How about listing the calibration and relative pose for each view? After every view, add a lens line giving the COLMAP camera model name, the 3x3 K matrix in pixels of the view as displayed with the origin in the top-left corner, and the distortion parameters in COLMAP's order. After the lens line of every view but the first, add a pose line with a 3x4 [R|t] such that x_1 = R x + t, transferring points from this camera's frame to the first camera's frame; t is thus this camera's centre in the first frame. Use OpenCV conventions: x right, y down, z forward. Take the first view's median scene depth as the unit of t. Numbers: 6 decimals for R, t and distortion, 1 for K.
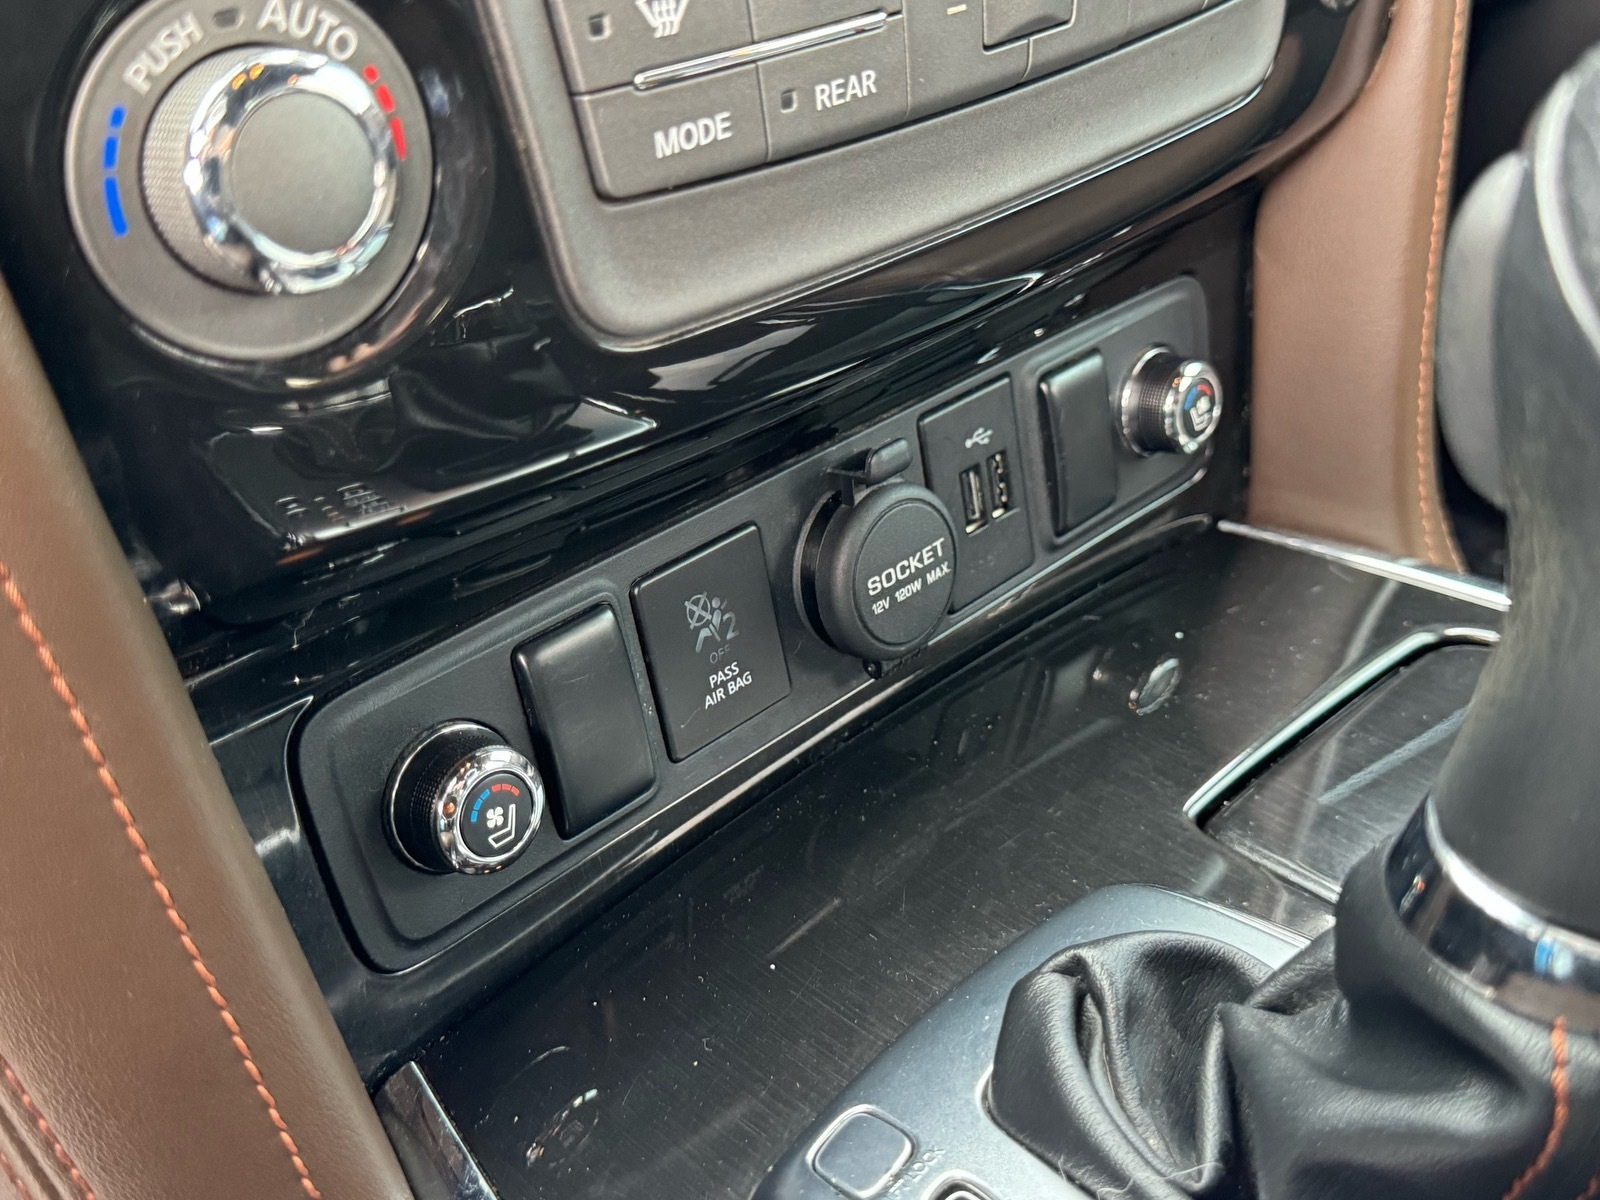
lens RADIAL K [[1720.5, 0, 796.9], [0, 1720.5, 597.3], [0, 0, 1]] dist [0.003187, 0.000000]
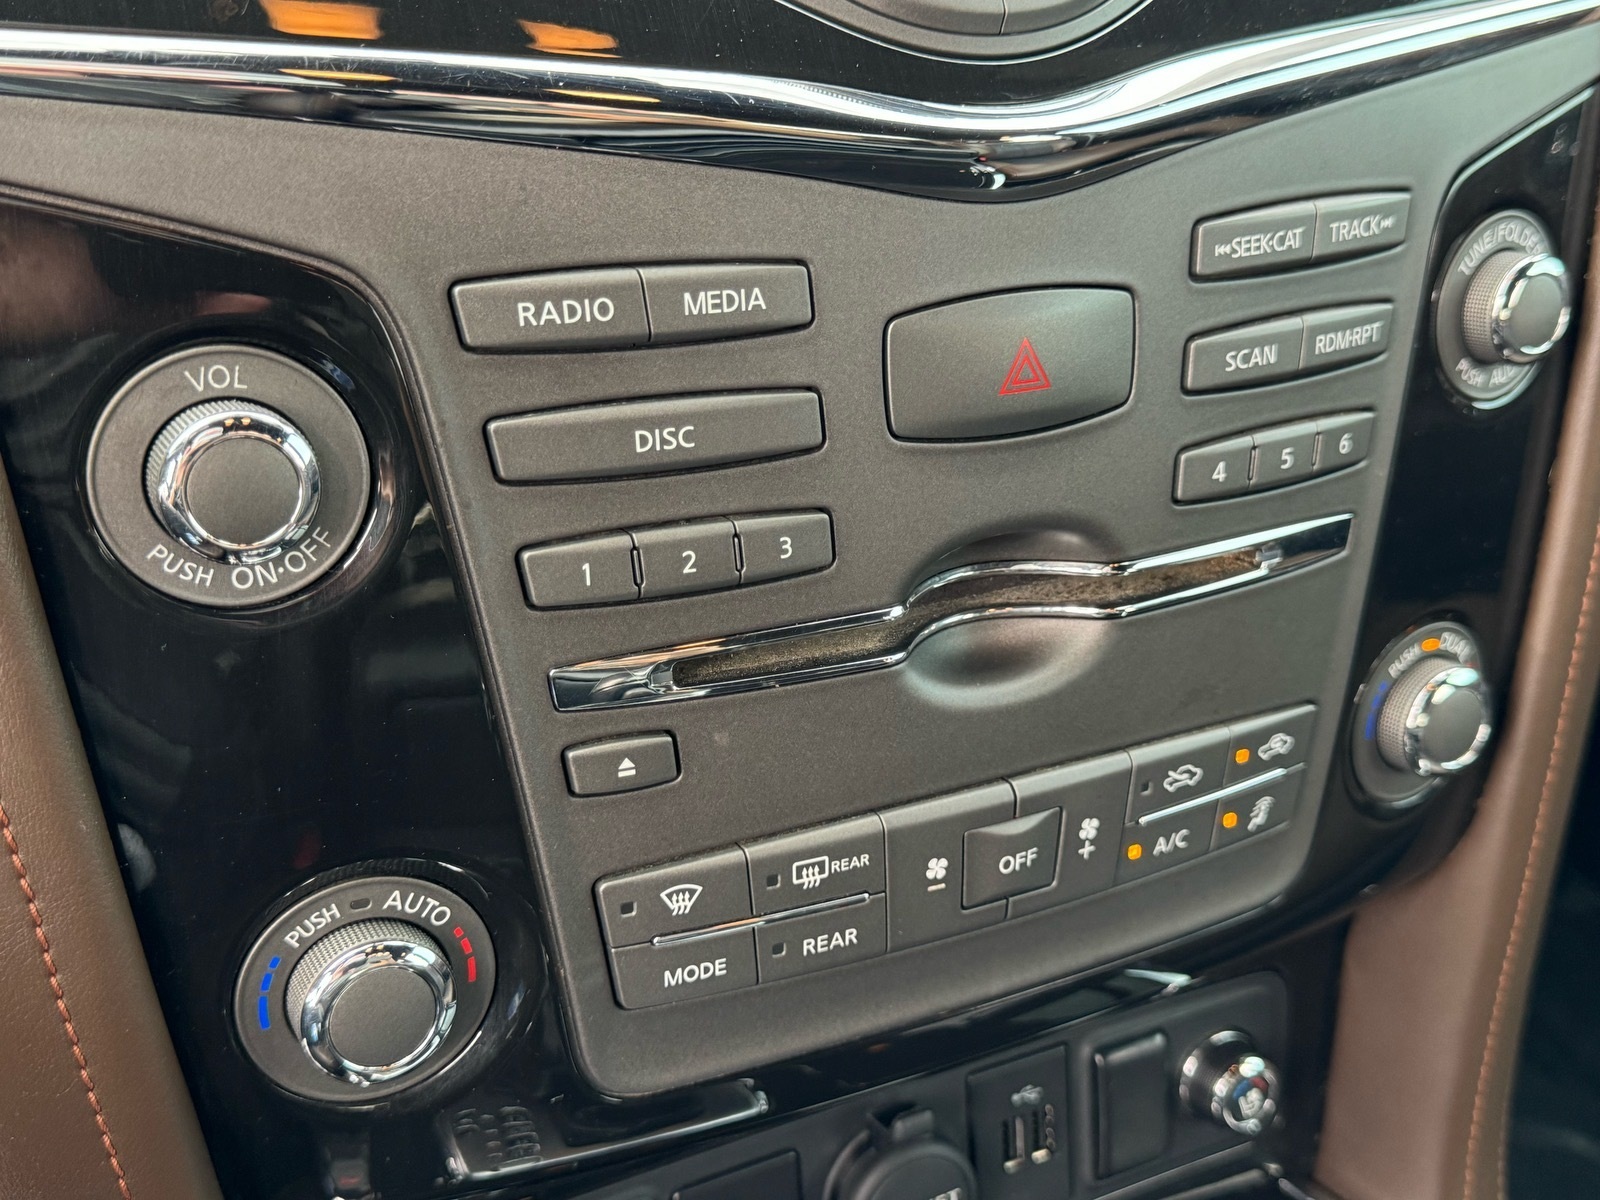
lens RADIAL K [[1720.5, 0, 802.1], [0, 1720.5, 602.4], [0, 0, 1]] dist [0.003187, 0.000000]
pose [[0.951652, 0.186856, -0.243812, 0.300828], [-0.217522, 0.970351, -0.105368, -0.428209], [0.216894, 0.153308, 0.964082, -0.354471]]
